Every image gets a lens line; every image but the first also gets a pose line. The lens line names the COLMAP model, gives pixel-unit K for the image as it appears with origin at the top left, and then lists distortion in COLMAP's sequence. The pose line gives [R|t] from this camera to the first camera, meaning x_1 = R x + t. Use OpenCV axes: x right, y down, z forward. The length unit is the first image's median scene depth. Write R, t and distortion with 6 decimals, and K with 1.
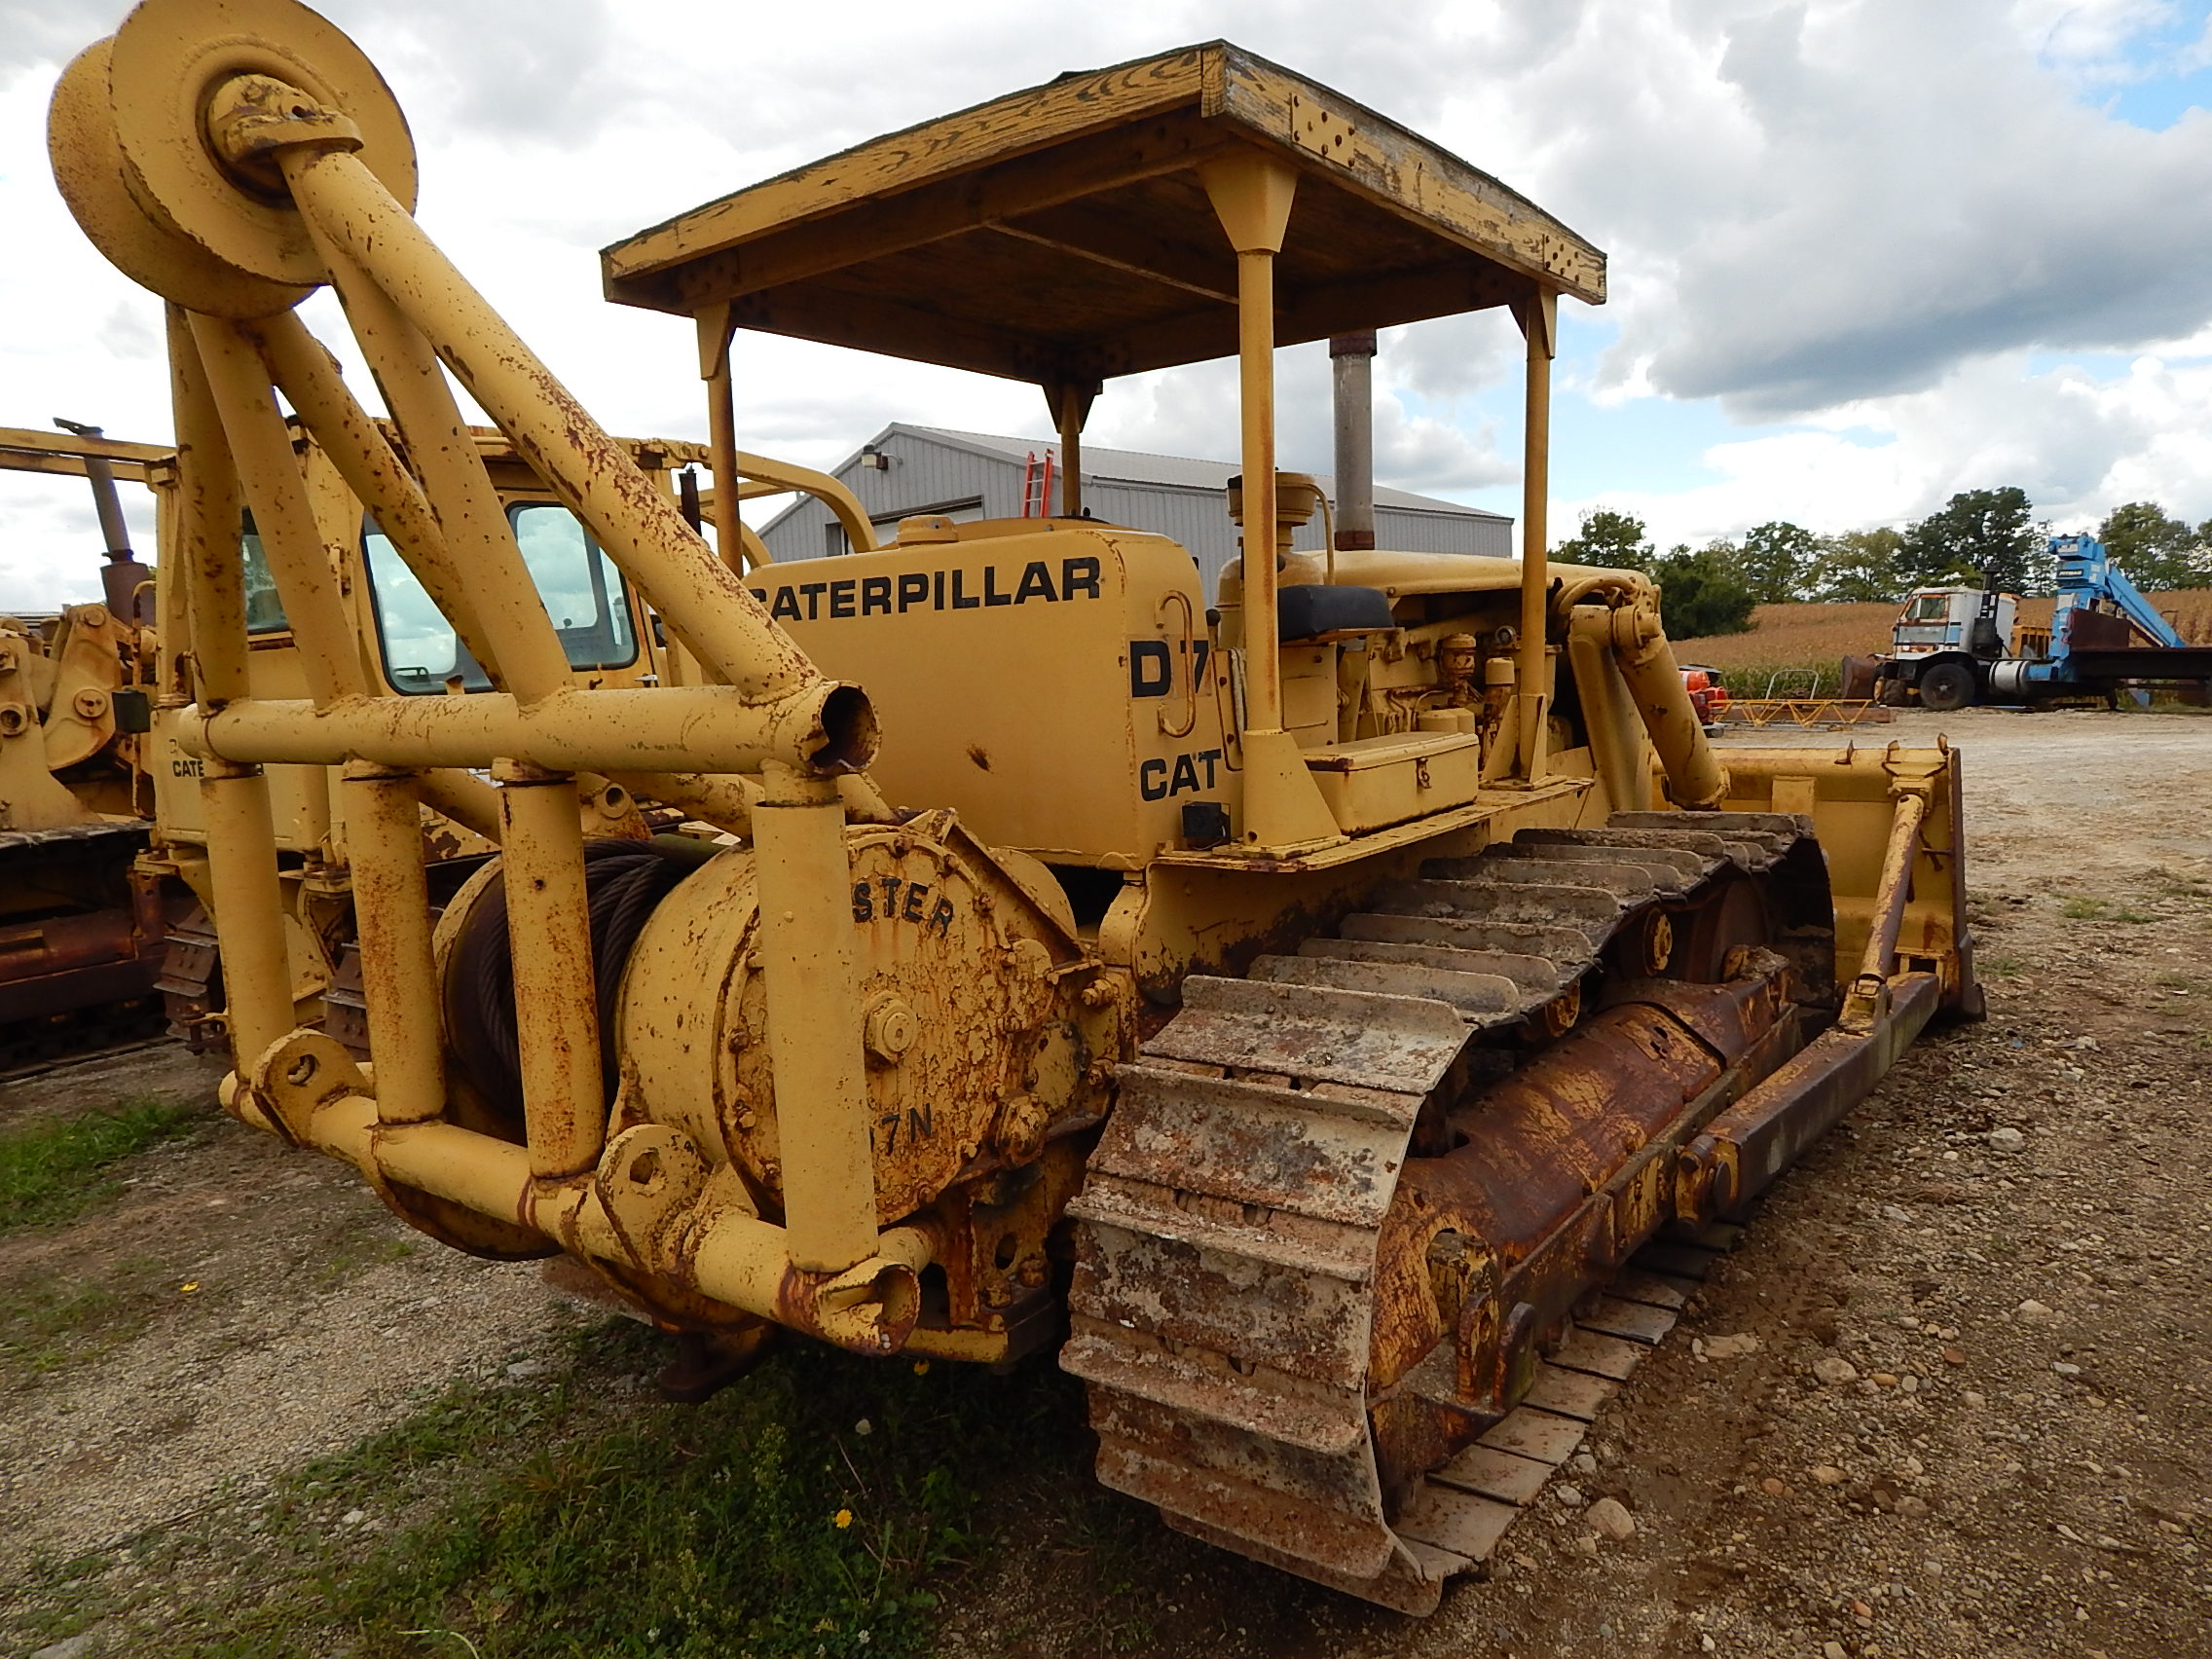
lens RADIAL K [[1445.4, 0, 1110.9], [0, 1445.4, 835.1], [0, 0, 1]] dist [-0.003672, -0.007240]
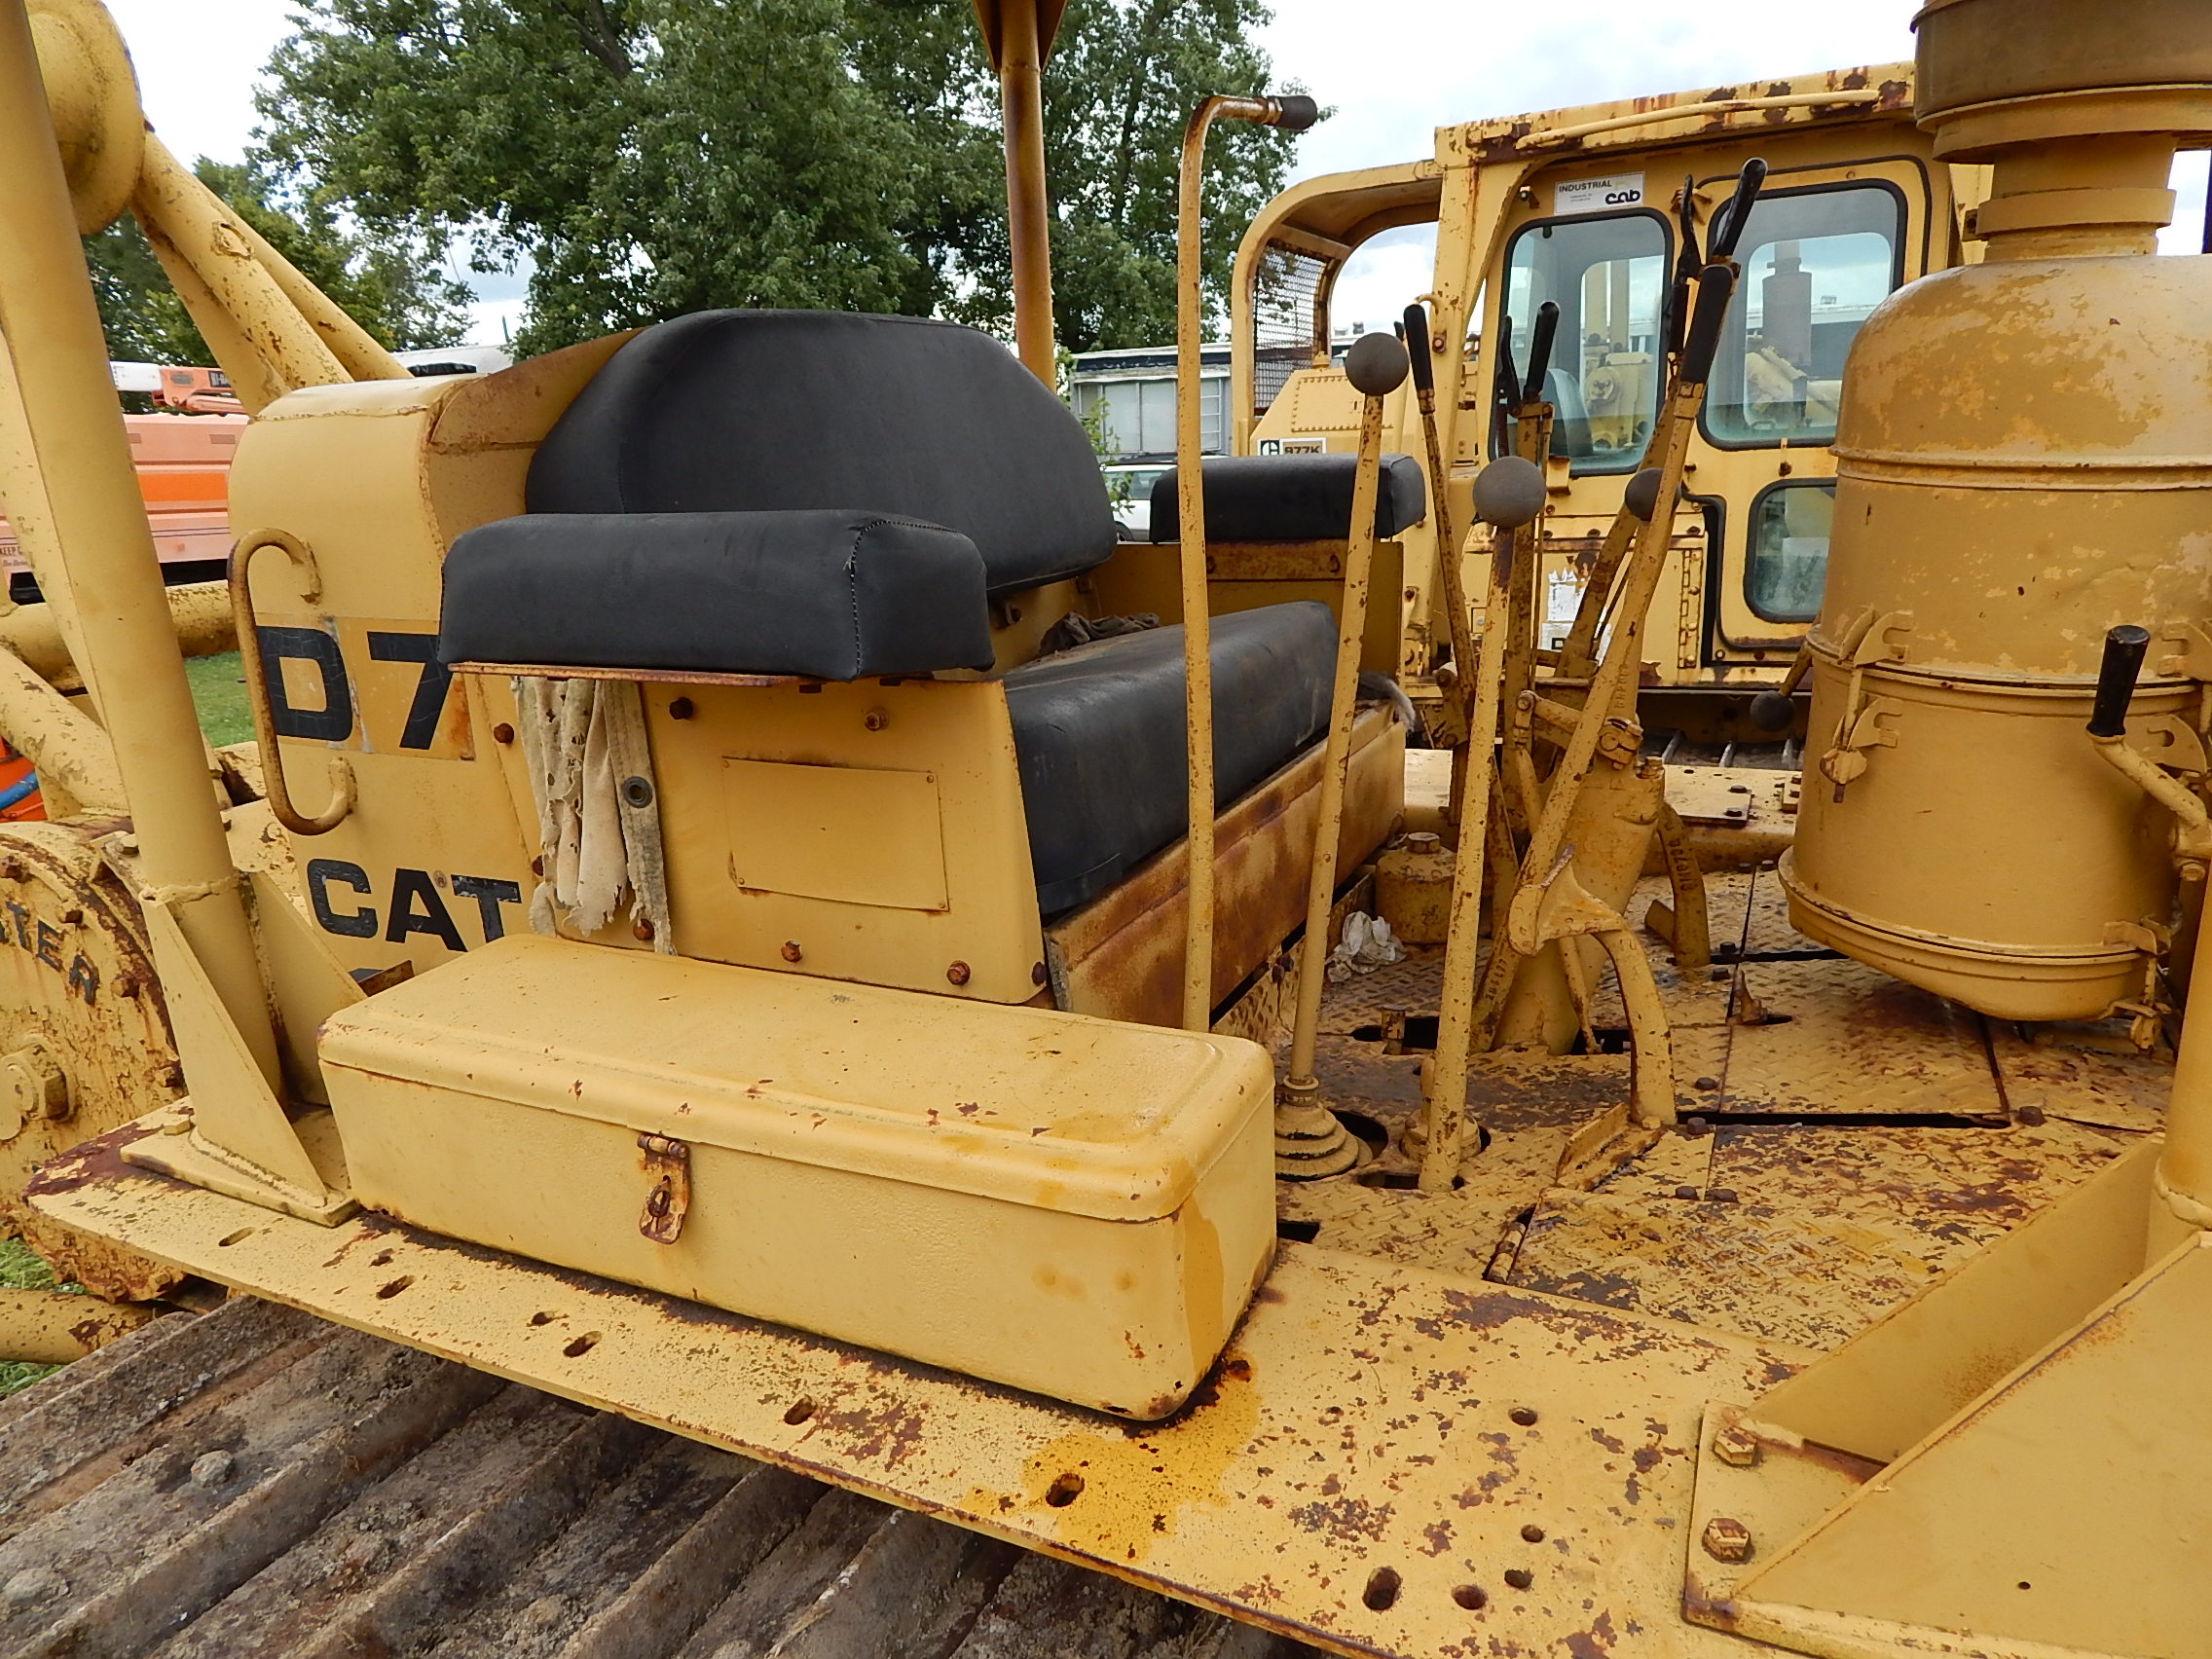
lens RADIAL K [[1445.4, 0, 1109.5], [0, 1445.4, 825.8], [0, 0, 1]] dist [-0.003672, -0.007240]
pose [[0.196072, 0.297634, -0.934328, 0.529548], [-0.087006, 0.954346, 0.285752, -0.222309], [0.976722, 0.025265, 0.213017, 1.104222]]
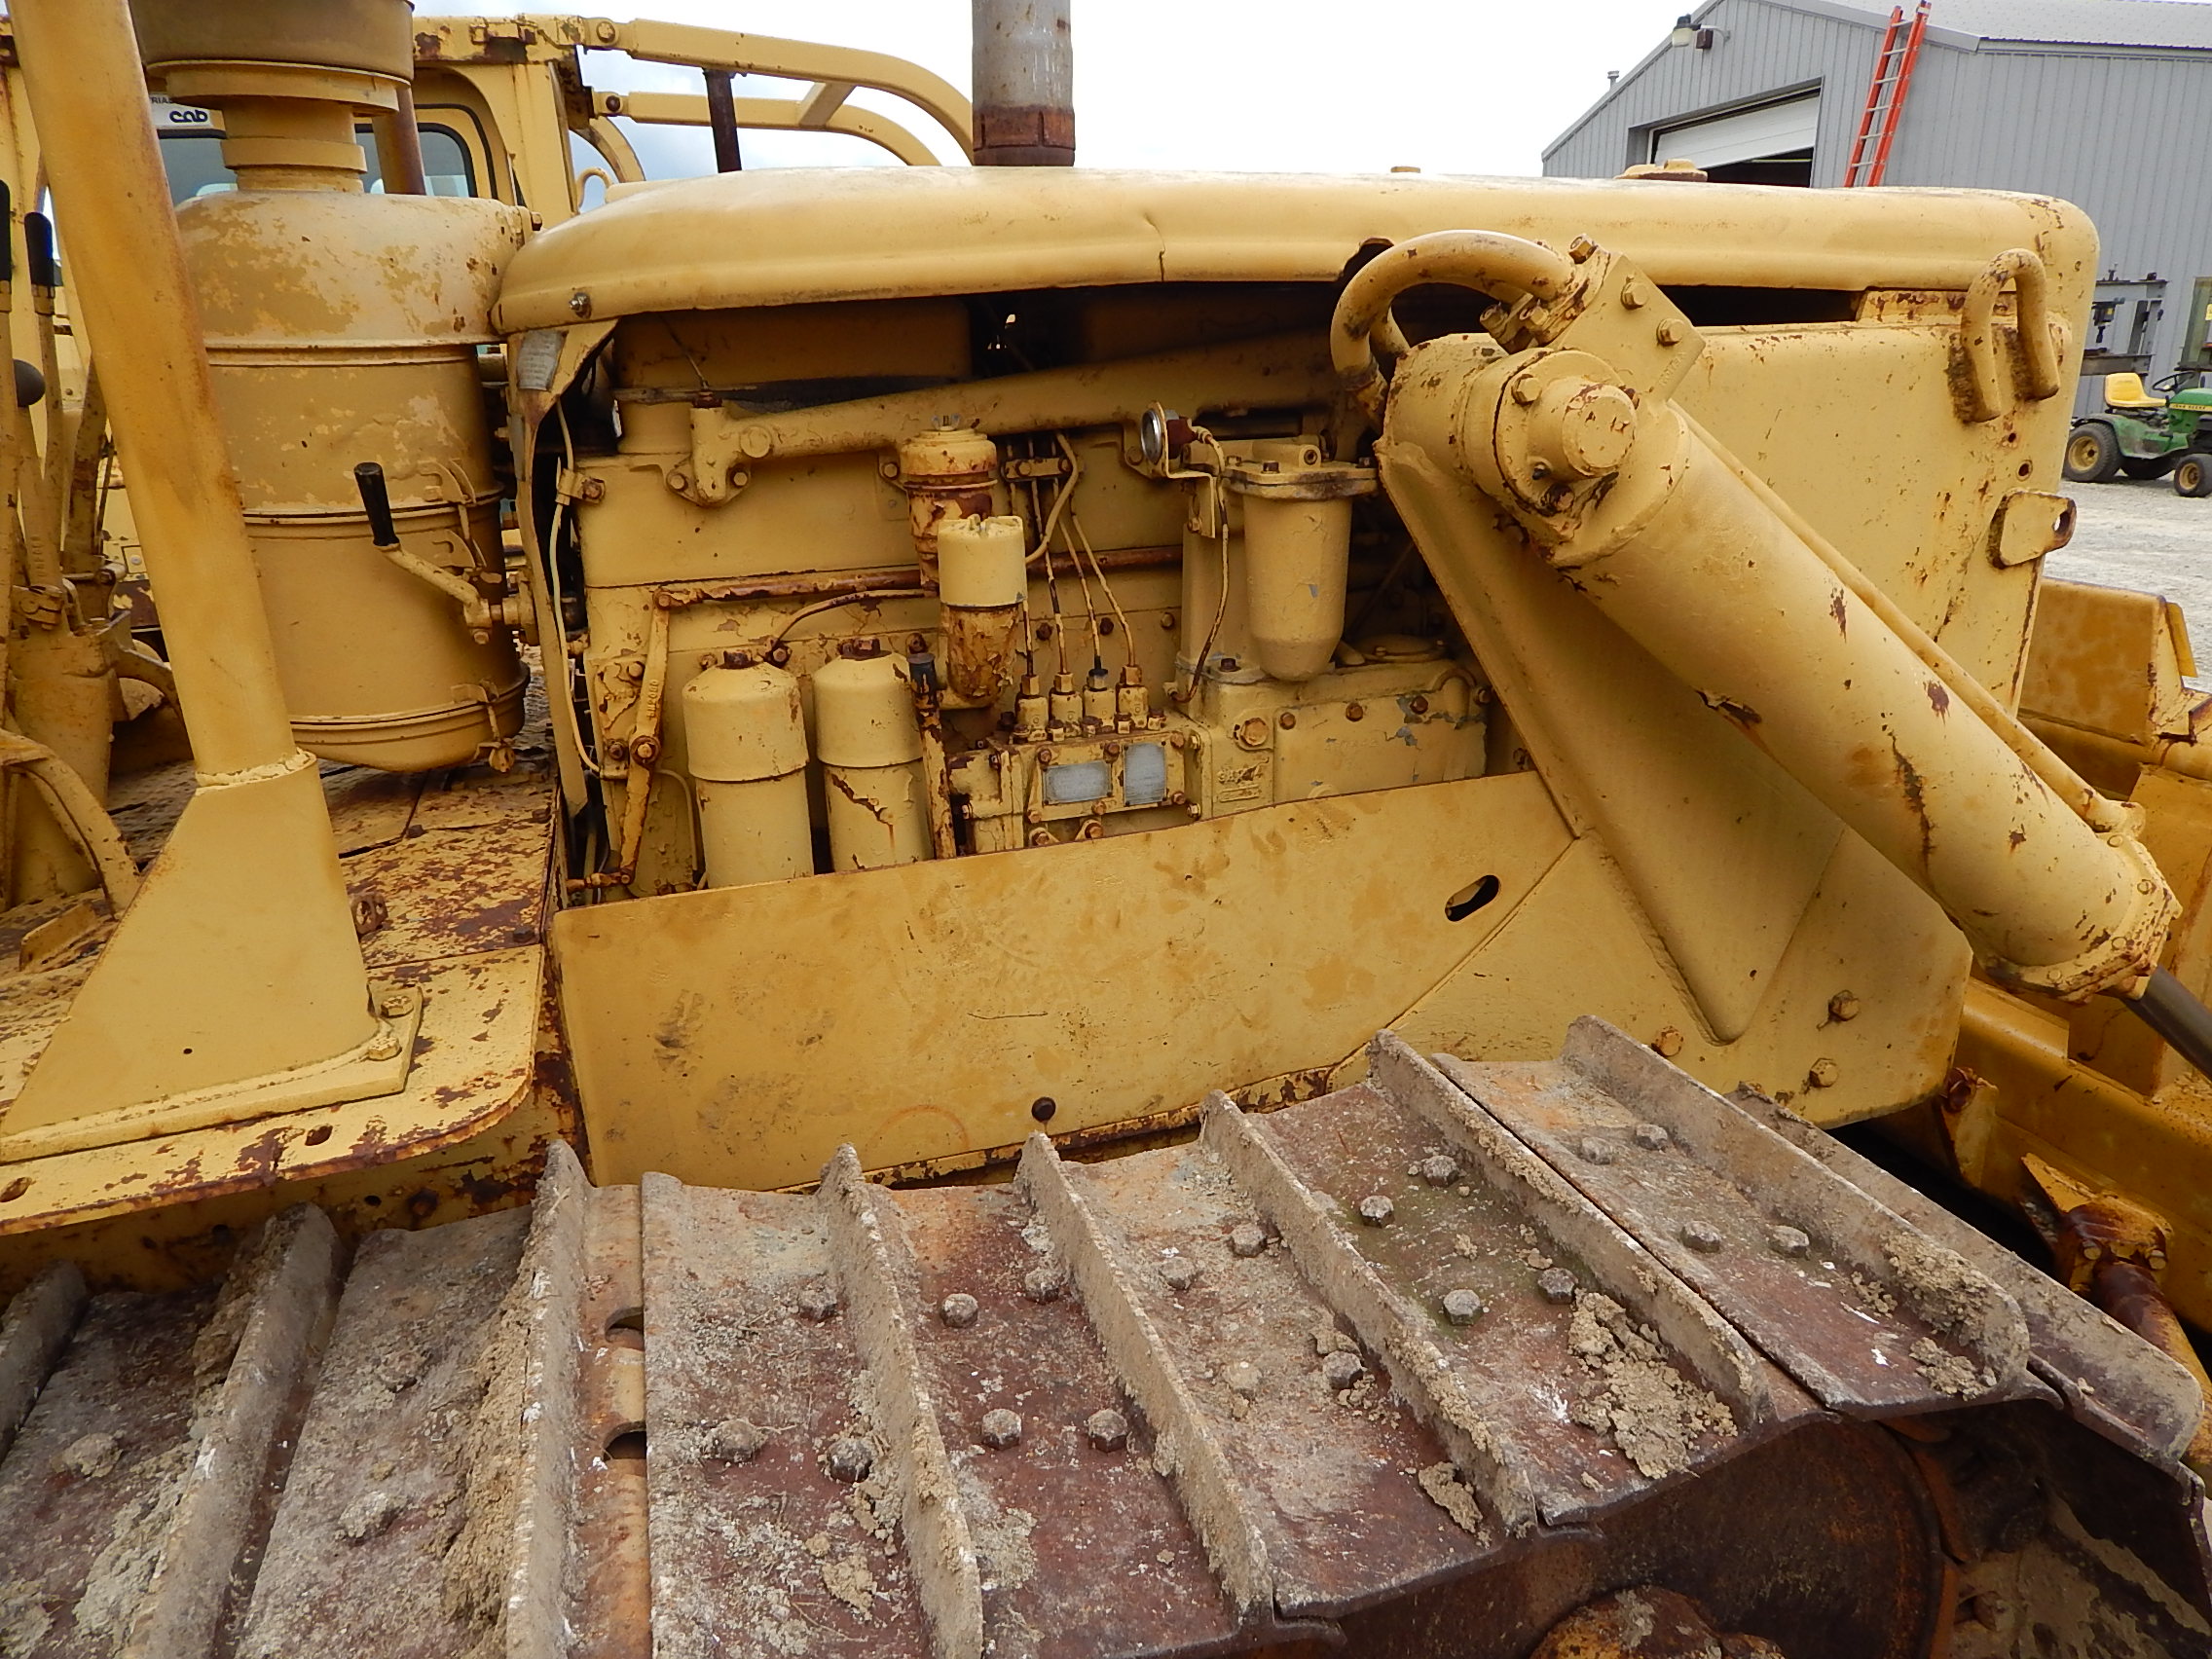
lens RADIAL K [[1445.4, 0, 1110.0], [0, 1445.4, 830.2], [0, 0, 1]] dist [-0.003672, -0.007240]
pose [[0.821611, 0.210290, -0.529843, 0.732177], [-0.079871, 0.962768, 0.258261, -0.216507], [0.564426, -0.169871, 0.807817, 1.146841]]
